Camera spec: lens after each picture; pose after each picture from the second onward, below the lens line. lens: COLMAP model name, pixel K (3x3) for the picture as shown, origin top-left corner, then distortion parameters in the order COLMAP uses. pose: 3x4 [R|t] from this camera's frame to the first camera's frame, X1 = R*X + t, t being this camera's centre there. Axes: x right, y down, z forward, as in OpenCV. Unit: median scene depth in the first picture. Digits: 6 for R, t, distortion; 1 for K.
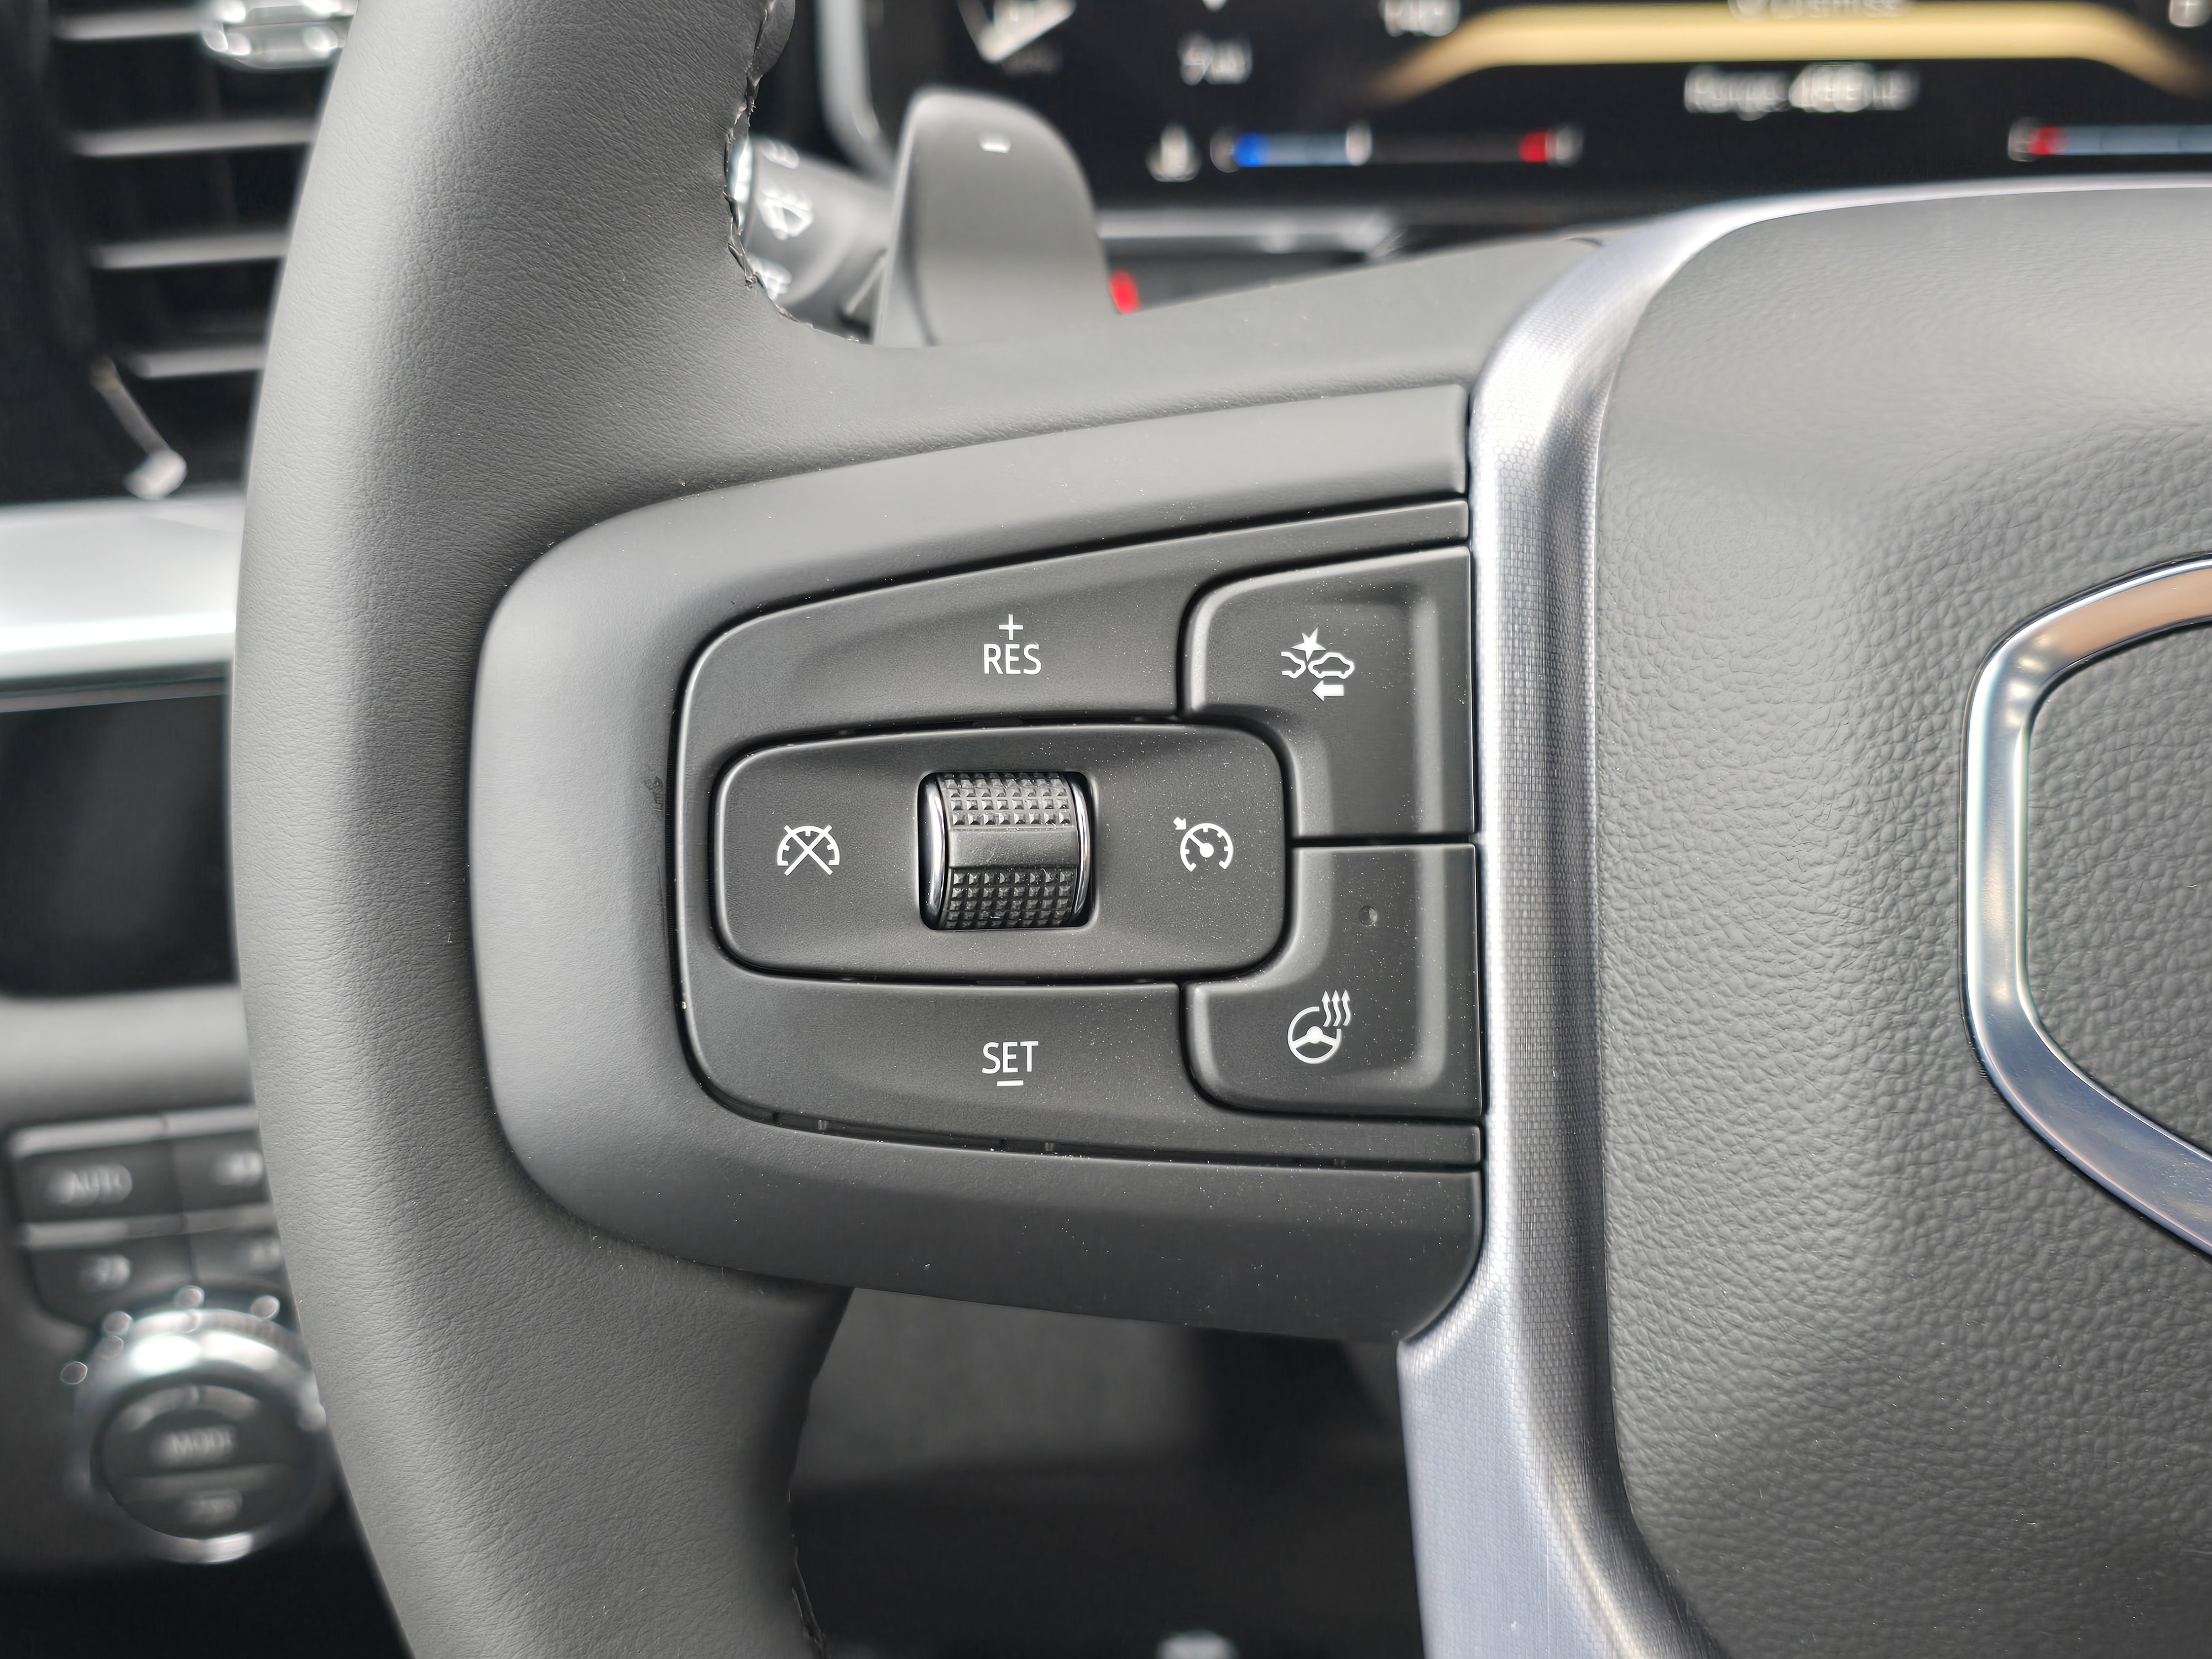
lens RADIAL K [[2860.8, 0, 1106.0], [0, 2860.8, 829.5], [0, 0, 1]] dist [0.165015, -0.442528]
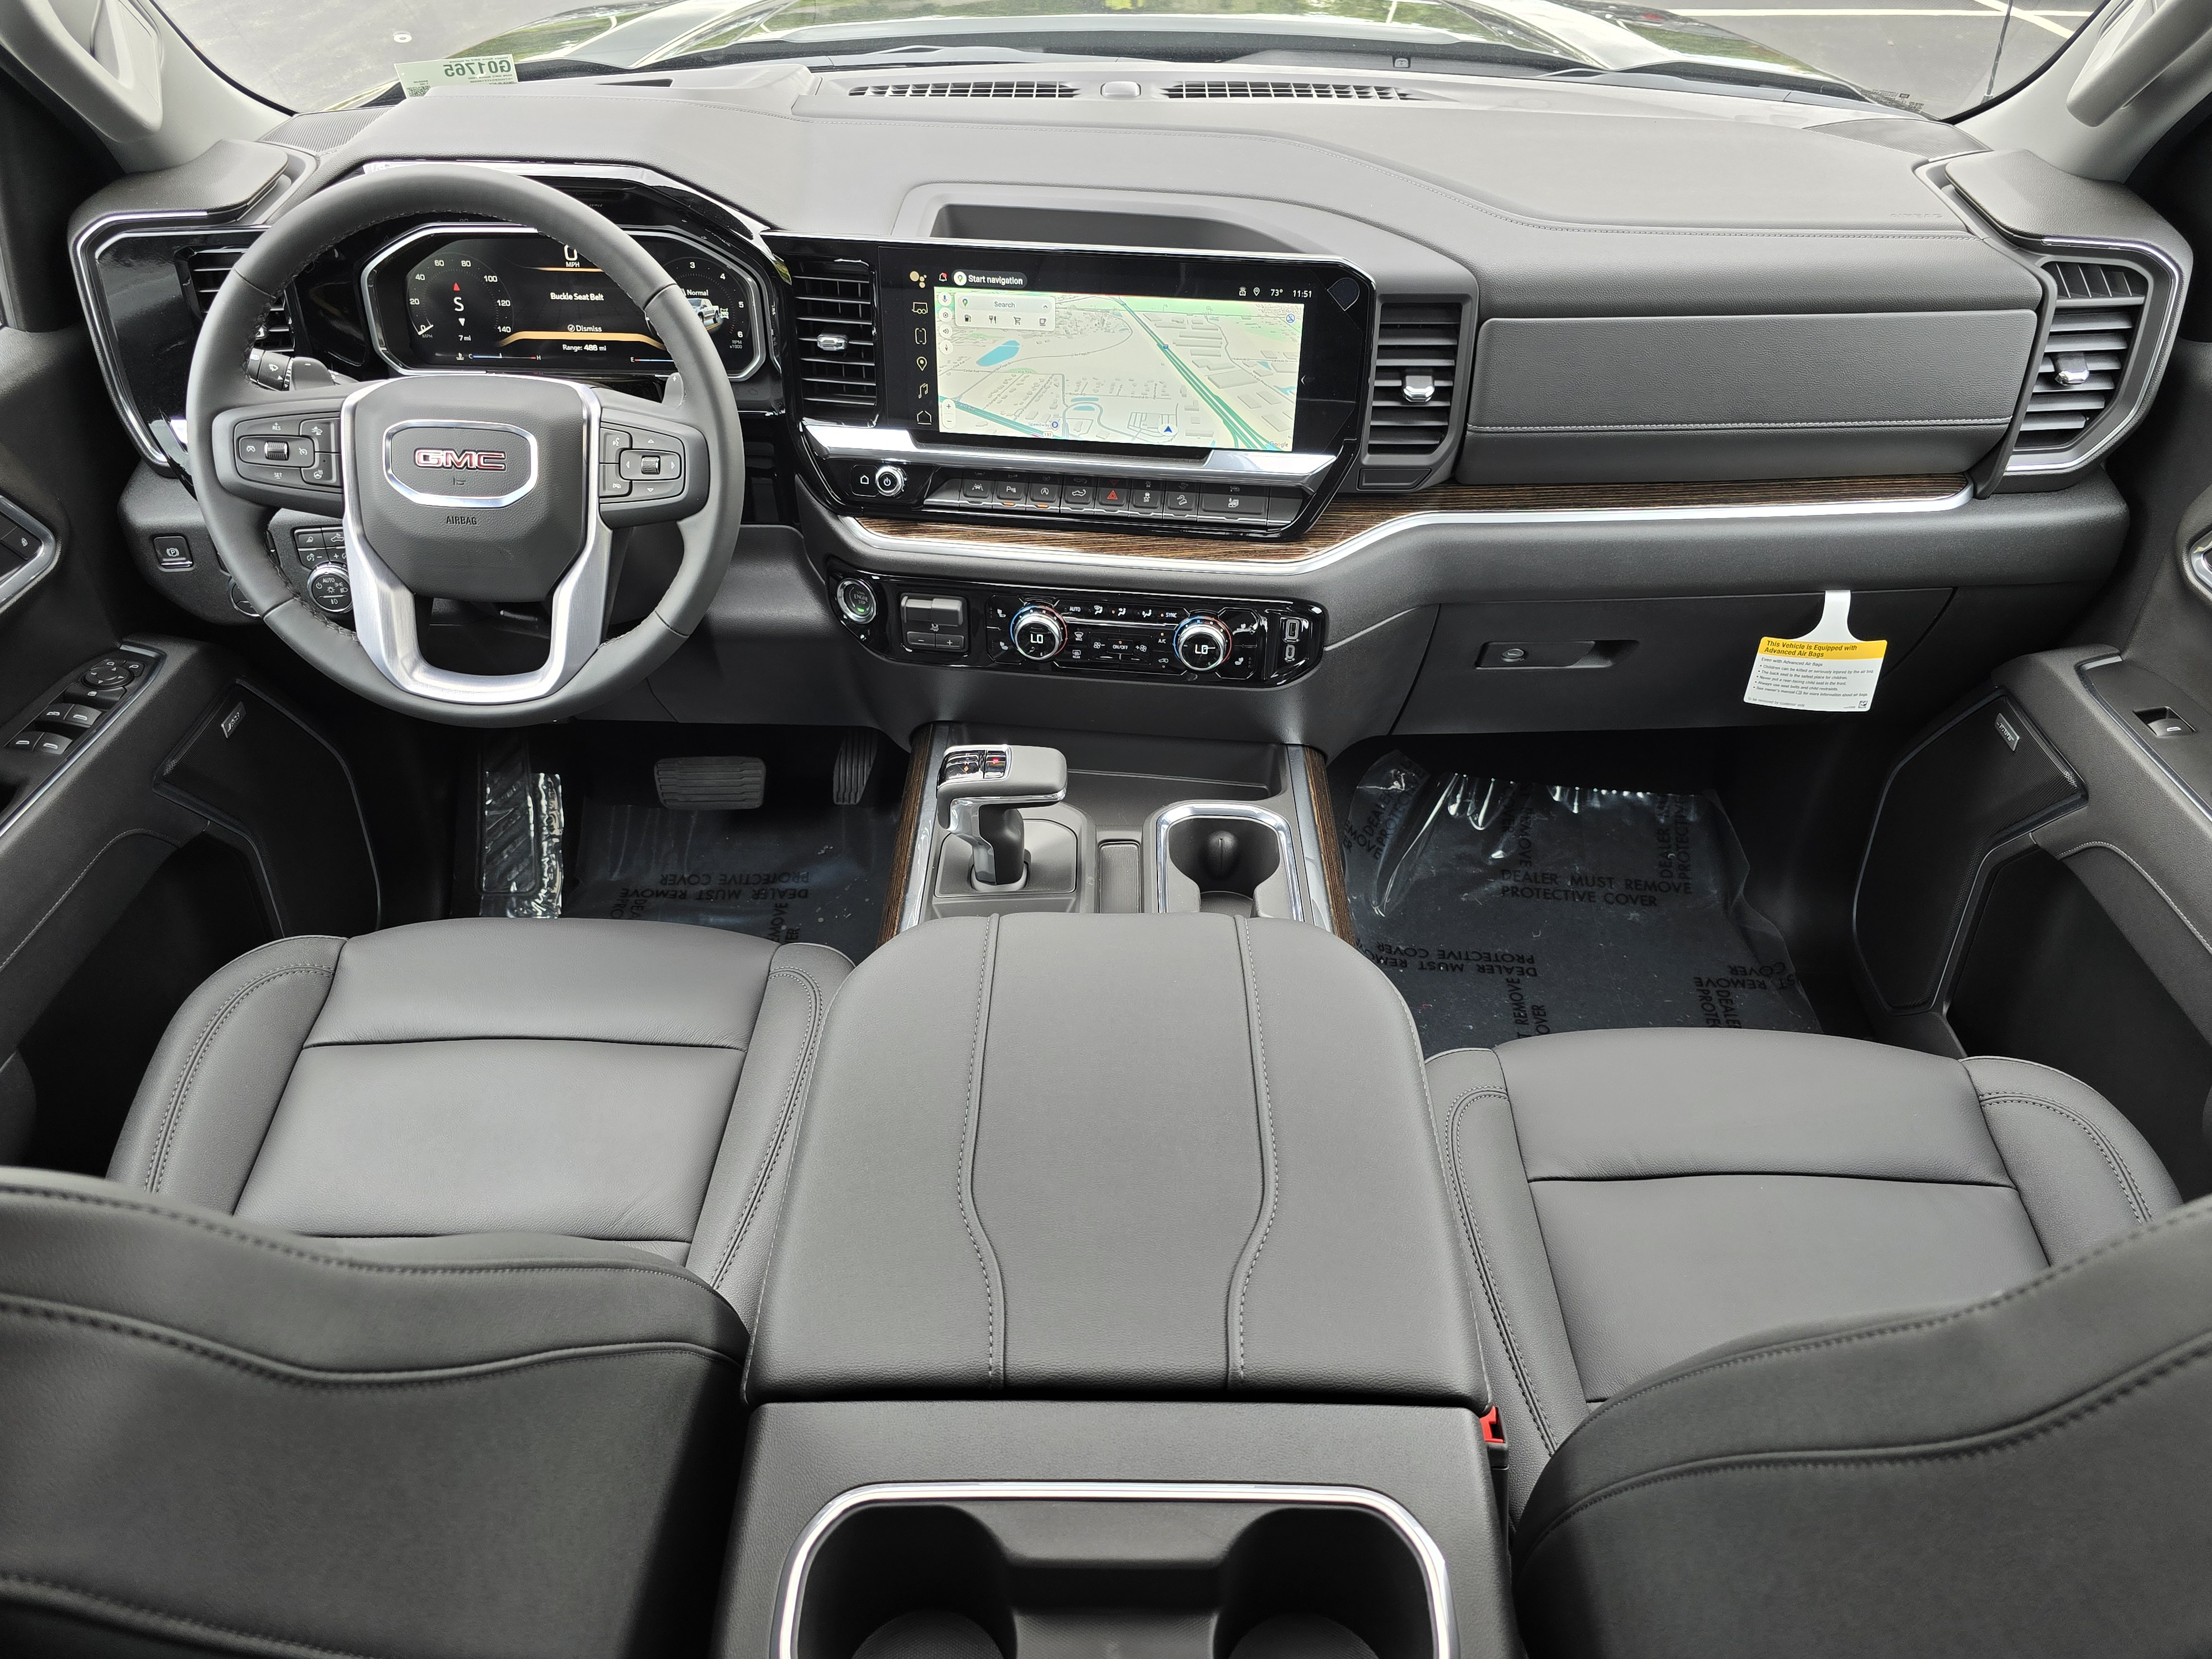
lens RADIAL K [[1638.9, 0, 1093.4], [0, 1638.9, 841.5], [0, 0, 1]] dist [0.058694, -0.039604]
pose [[0.999485, 0.028124, -0.015464, 2.449921], [-0.026599, 0.995471, 0.091268, 0.634750], [0.017961, -0.090810, 0.995706, -3.916302]]
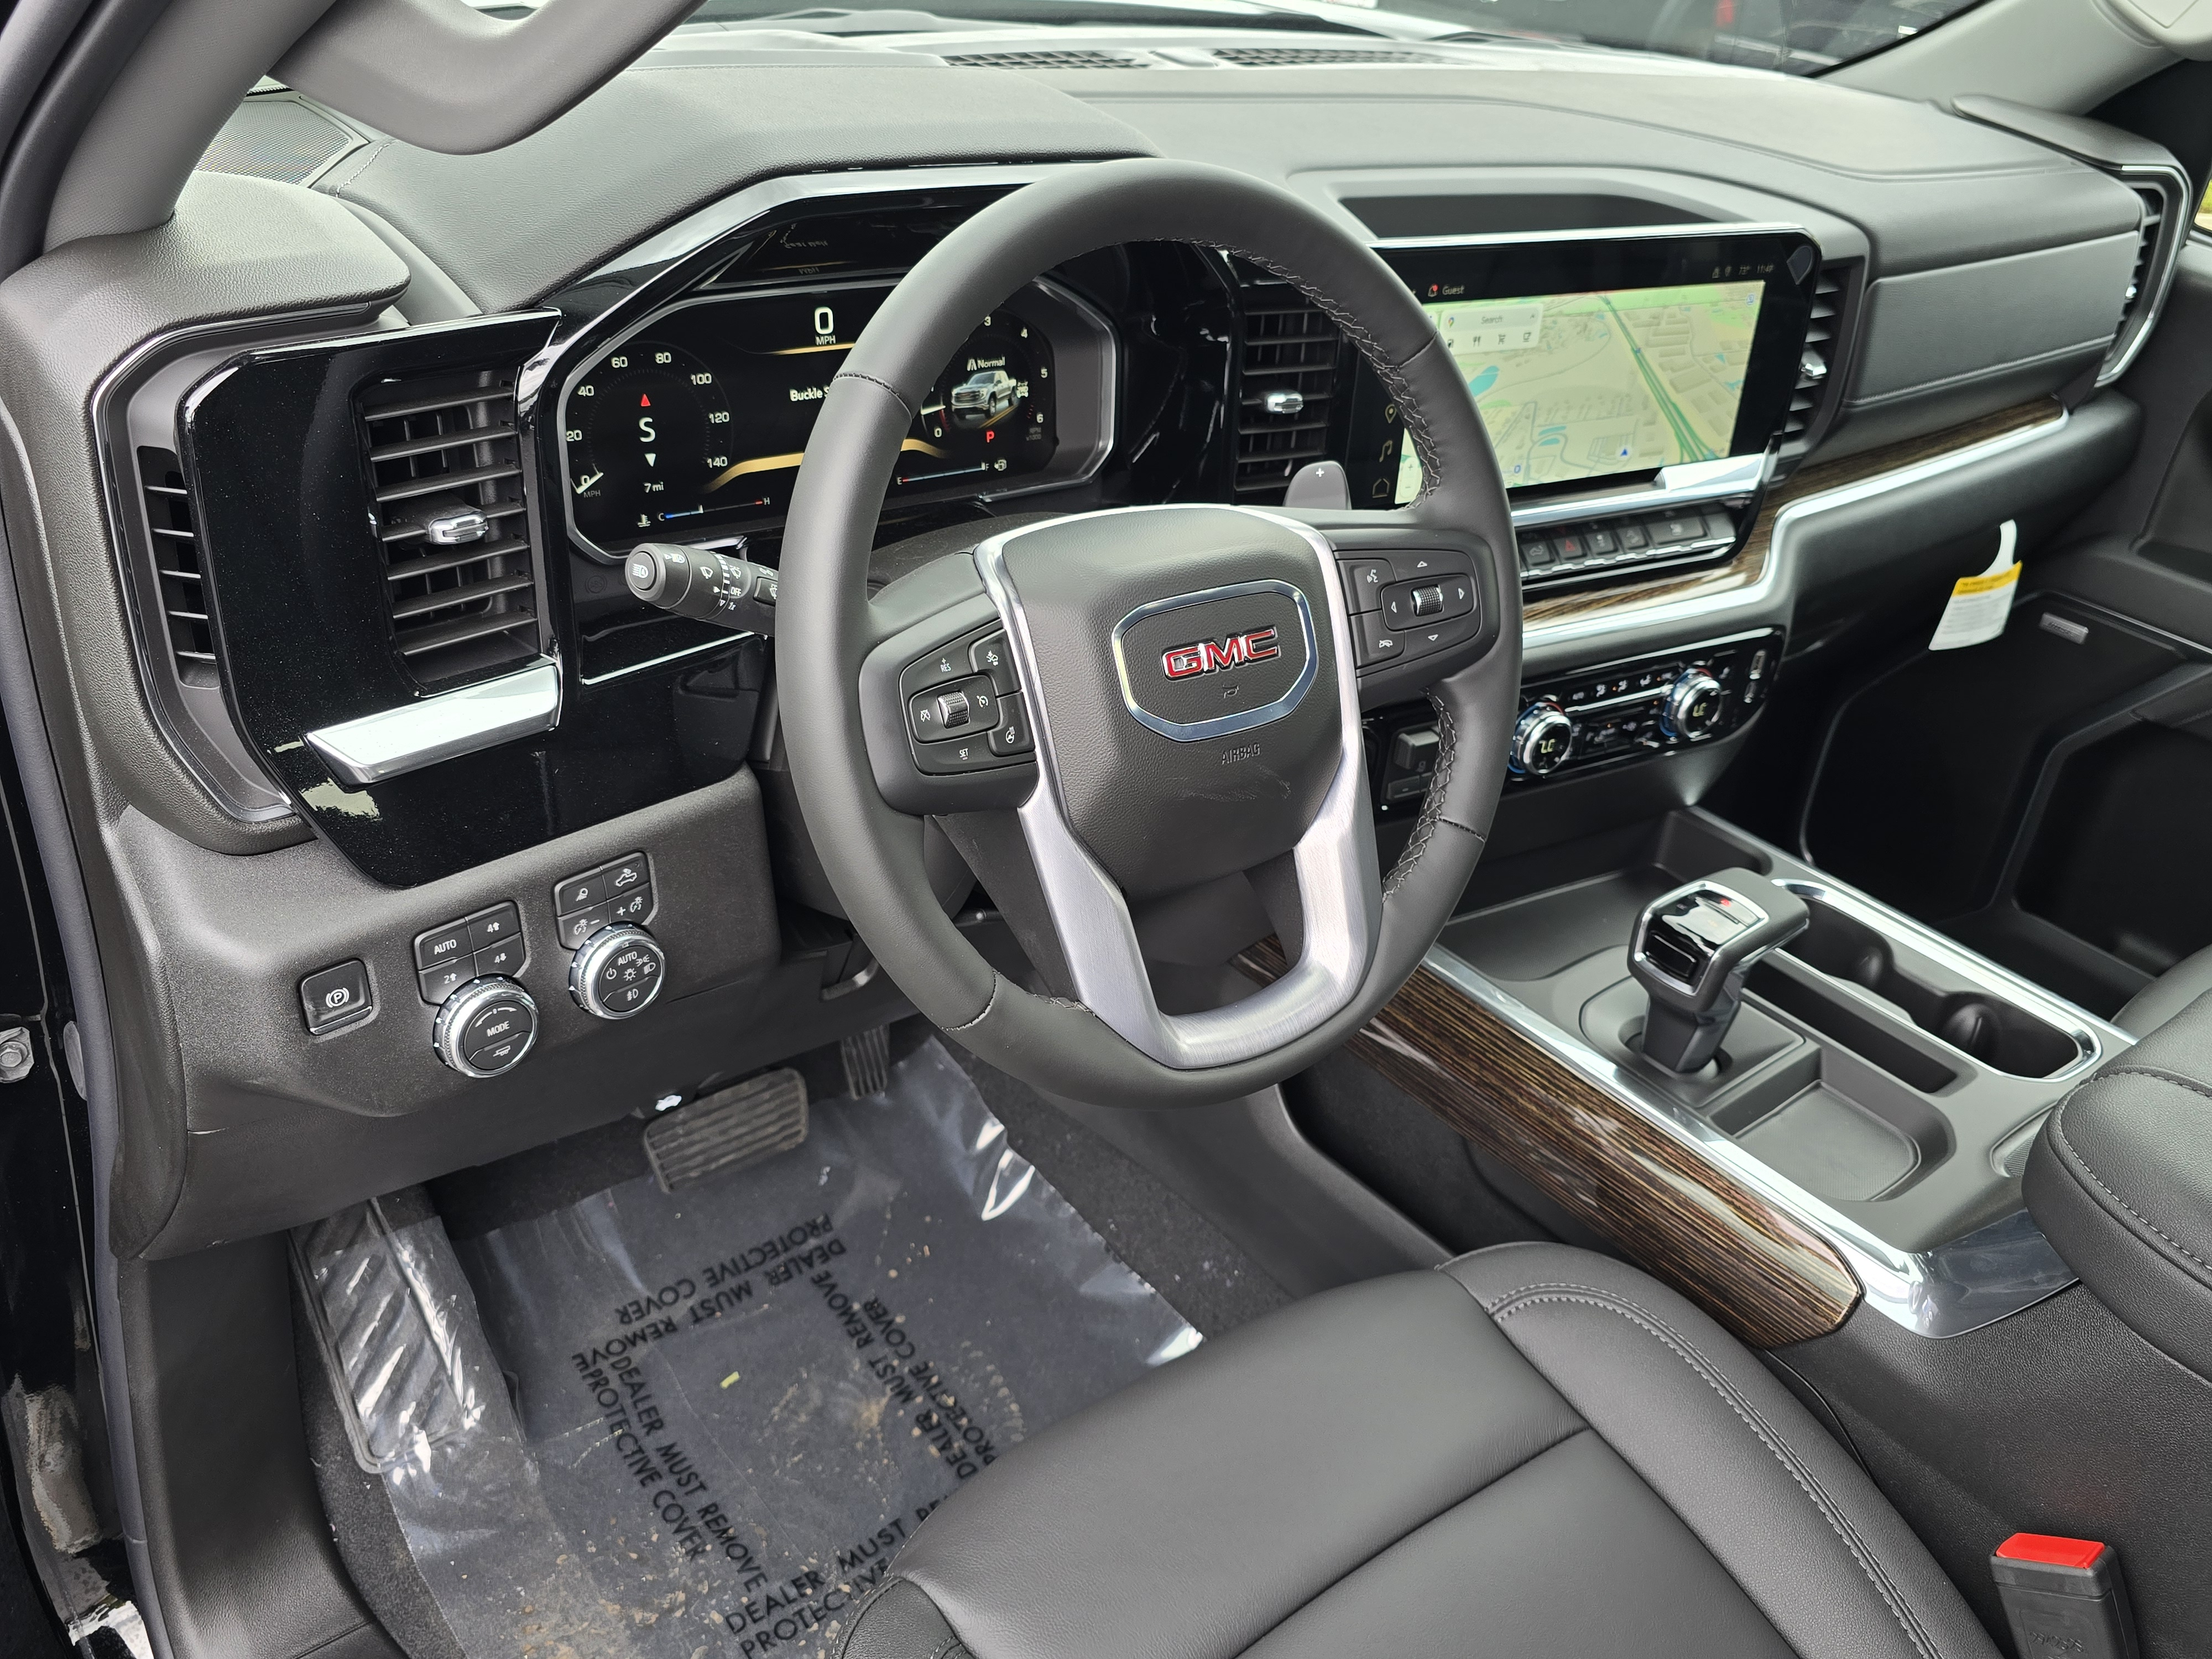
lens RADIAL K [[1829.0, 0, 1121.6], [0, 1829.0, 813.2], [0, 0, 1]] dist [0.125690, -0.271705]
pose [[0.778279, -0.228778, 0.584759, -1.518951], [0.219717, 0.971614, 0.087698, -0.027199], [-0.588223, 0.060228, 0.806453, -1.458334]]
